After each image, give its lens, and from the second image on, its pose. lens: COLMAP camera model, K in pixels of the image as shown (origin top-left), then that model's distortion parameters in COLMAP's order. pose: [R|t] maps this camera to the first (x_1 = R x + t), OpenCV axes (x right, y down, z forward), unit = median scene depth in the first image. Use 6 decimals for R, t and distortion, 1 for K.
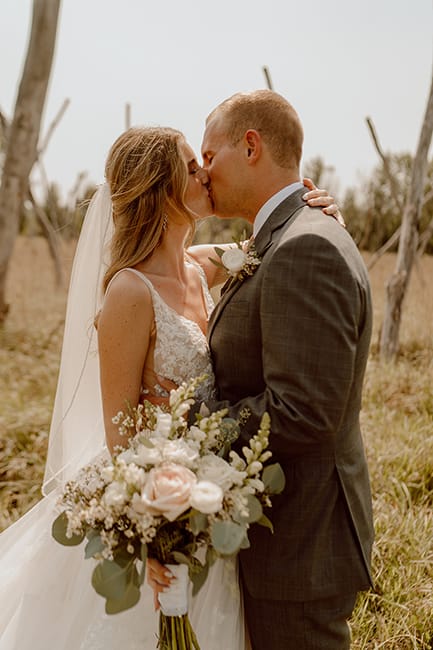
lens RADIAL K [[651.0, 0, 200.6], [0, 651.0, 326.6], [0, 0, 1]] dist [-0.001441, 0.011636]
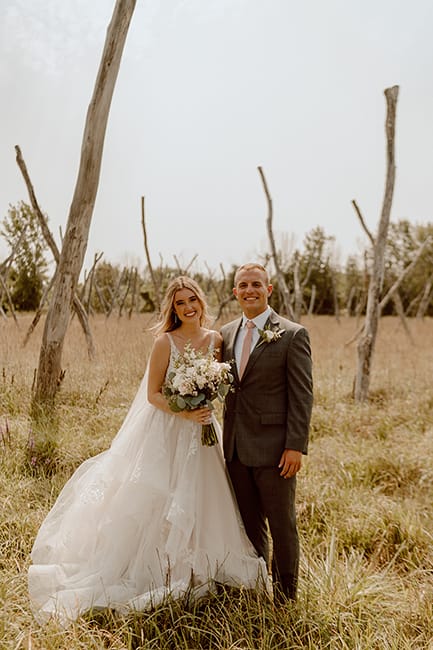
lens RADIAL K [[651.0, 0, 200.6], [0, 651.0, 326.6], [0, 0, 1]] dist [-0.001441, 0.011636]
pose [[0.999186, -0.037026, -0.016035, -0.000327], [0.035145, 0.993859, -0.104920, 0.022709], [0.019821, 0.104271, 0.994351, -0.282156]]
